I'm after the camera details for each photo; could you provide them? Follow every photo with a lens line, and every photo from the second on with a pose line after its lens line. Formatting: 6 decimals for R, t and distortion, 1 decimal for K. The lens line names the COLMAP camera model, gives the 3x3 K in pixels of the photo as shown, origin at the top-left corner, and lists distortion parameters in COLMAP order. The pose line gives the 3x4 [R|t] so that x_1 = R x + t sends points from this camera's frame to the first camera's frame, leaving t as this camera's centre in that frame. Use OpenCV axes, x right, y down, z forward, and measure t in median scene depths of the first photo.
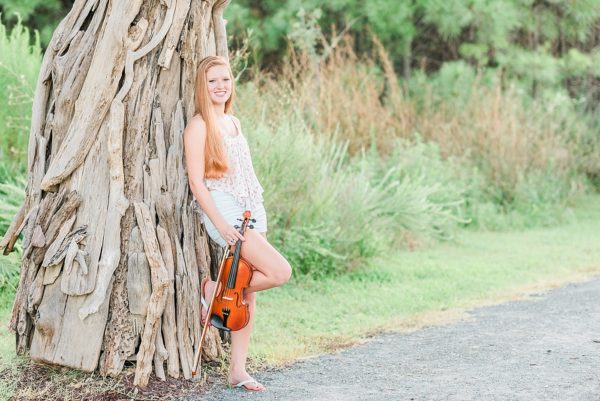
lens RADIAL K [[1478.6, 0, 300.0], [0, 1478.6, 200.5], [0, 0, 1]] dist [-0.266383, -0.199679]
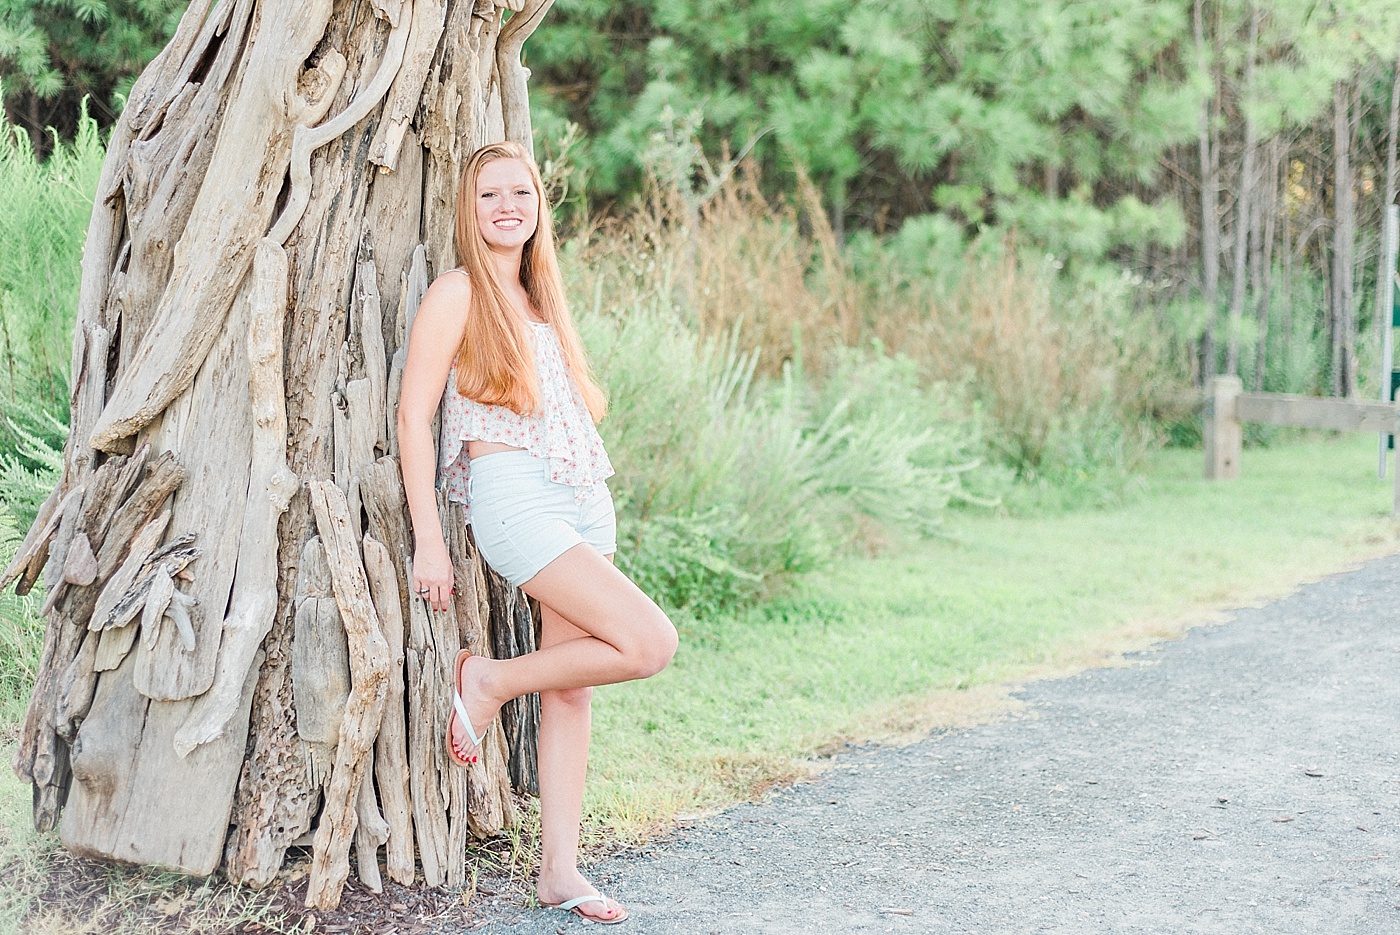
lens RADIAL K [[1952.0, 0, 703.2], [0, 1952.0, 421.3], [0, 0, 1]] dist [-0.001597, 0.003491]
pose [[0.999140, 0.006198, 0.040999, -0.021066], [-0.005777, 0.999929, -0.010374, -0.010319], [-0.041060, 0.010129, 0.999105, 0.413468]]
